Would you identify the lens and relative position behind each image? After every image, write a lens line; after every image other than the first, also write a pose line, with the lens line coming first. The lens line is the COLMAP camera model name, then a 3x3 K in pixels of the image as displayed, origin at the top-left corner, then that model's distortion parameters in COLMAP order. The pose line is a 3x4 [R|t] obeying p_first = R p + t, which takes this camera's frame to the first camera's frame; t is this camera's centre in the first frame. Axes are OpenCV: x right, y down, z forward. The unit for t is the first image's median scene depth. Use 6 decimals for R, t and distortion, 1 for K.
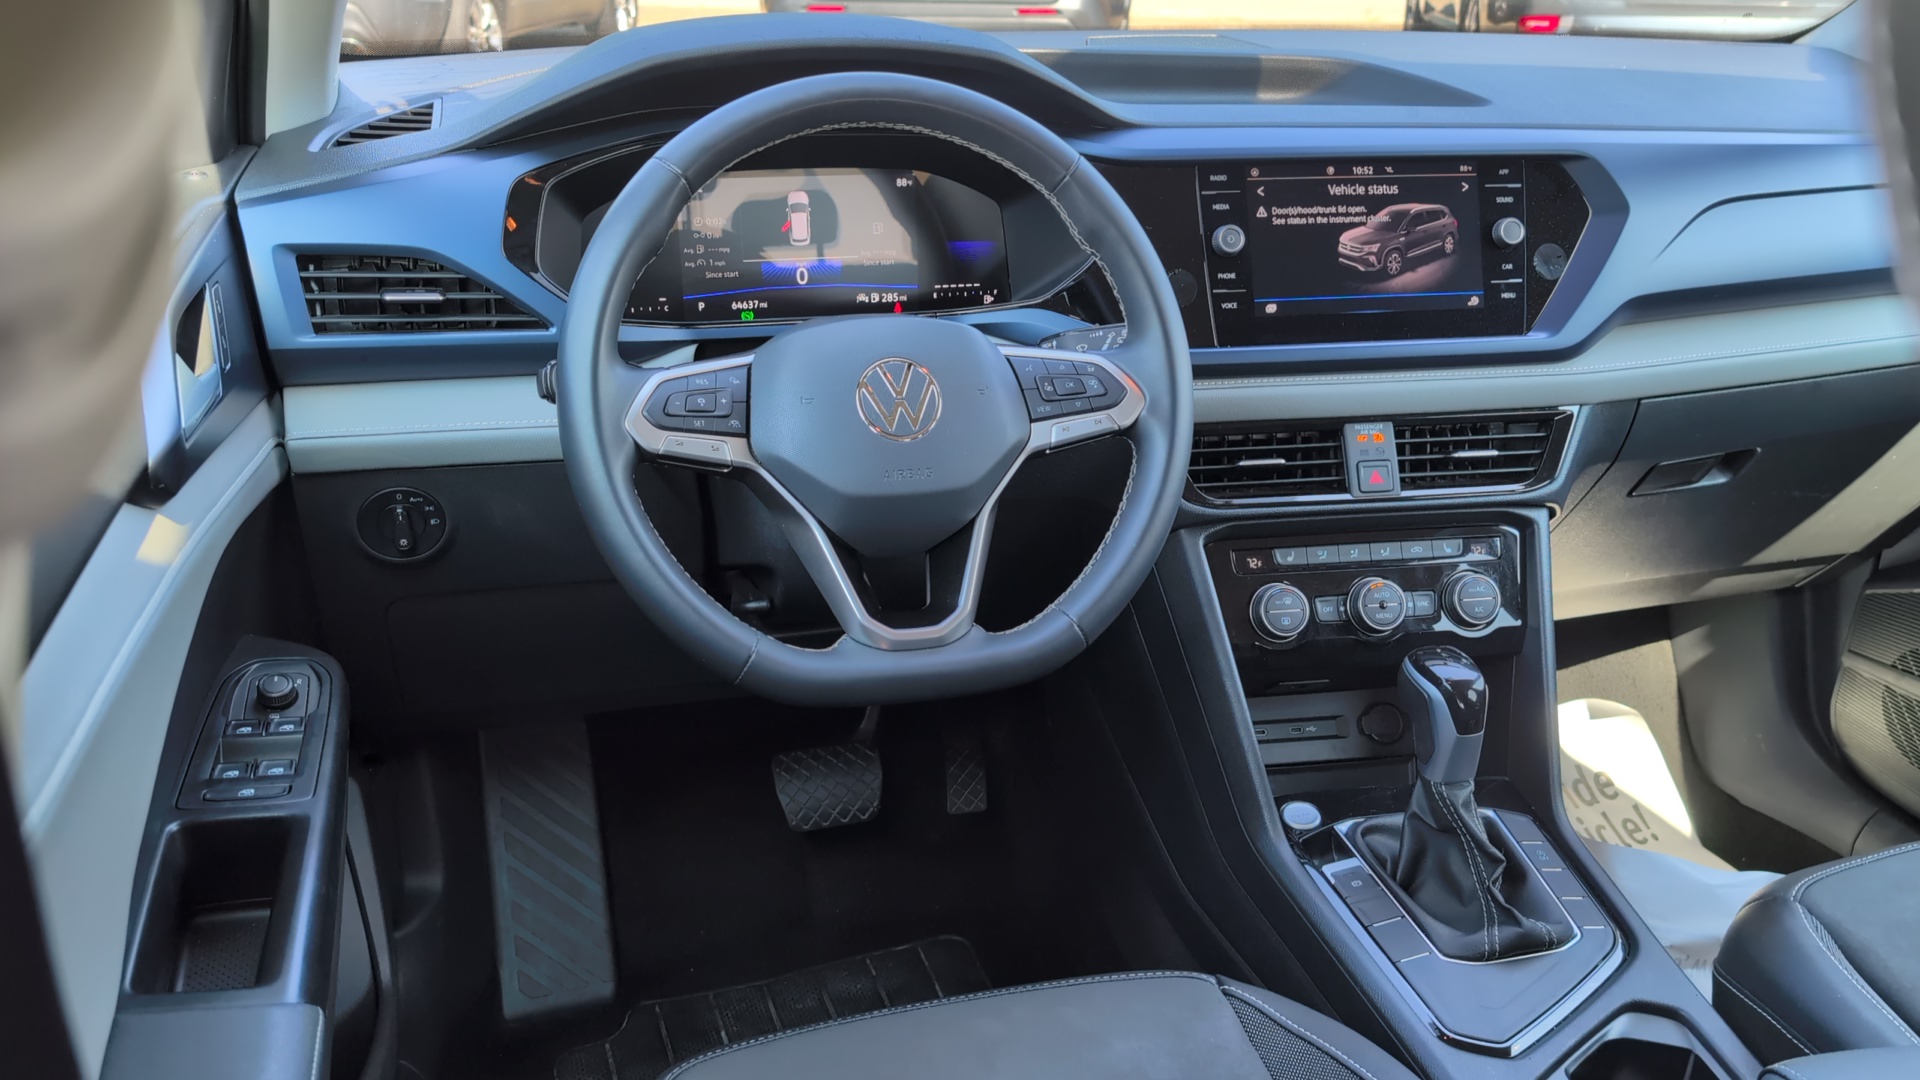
lens RADIAL K [[1609.5, 0, 963.4], [0, 1609.5, 539.6], [0, 0, 1]] dist [0.038776, -0.037918]
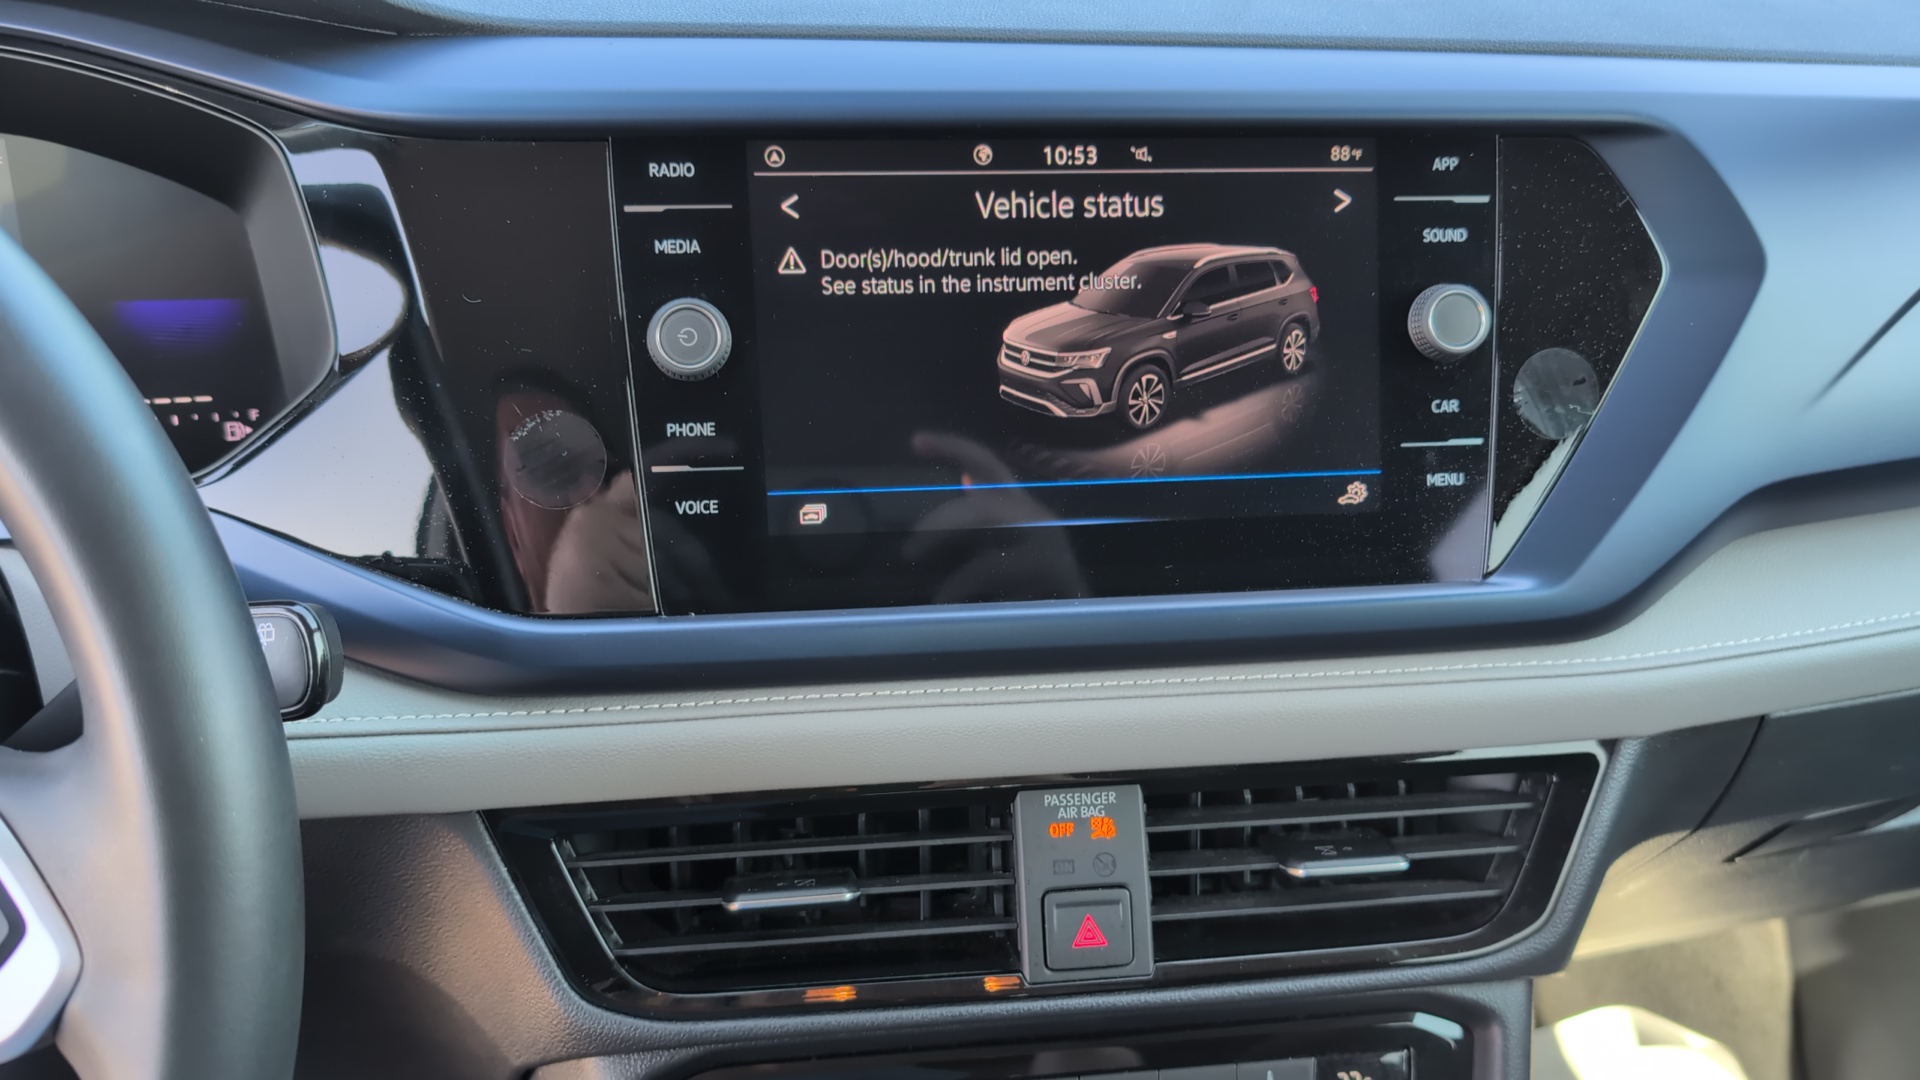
lens RADIAL K [[1609.5, 0, 964.2], [0, 1609.5, 538.8], [0, 0, 1]] dist [0.038776, -0.037918]
pose [[0.998827, 0.027834, -0.039613, 0.238952], [-0.025886, 0.998470, 0.048864, -0.154876], [0.040913, -0.047782, 0.998020, 0.608639]]
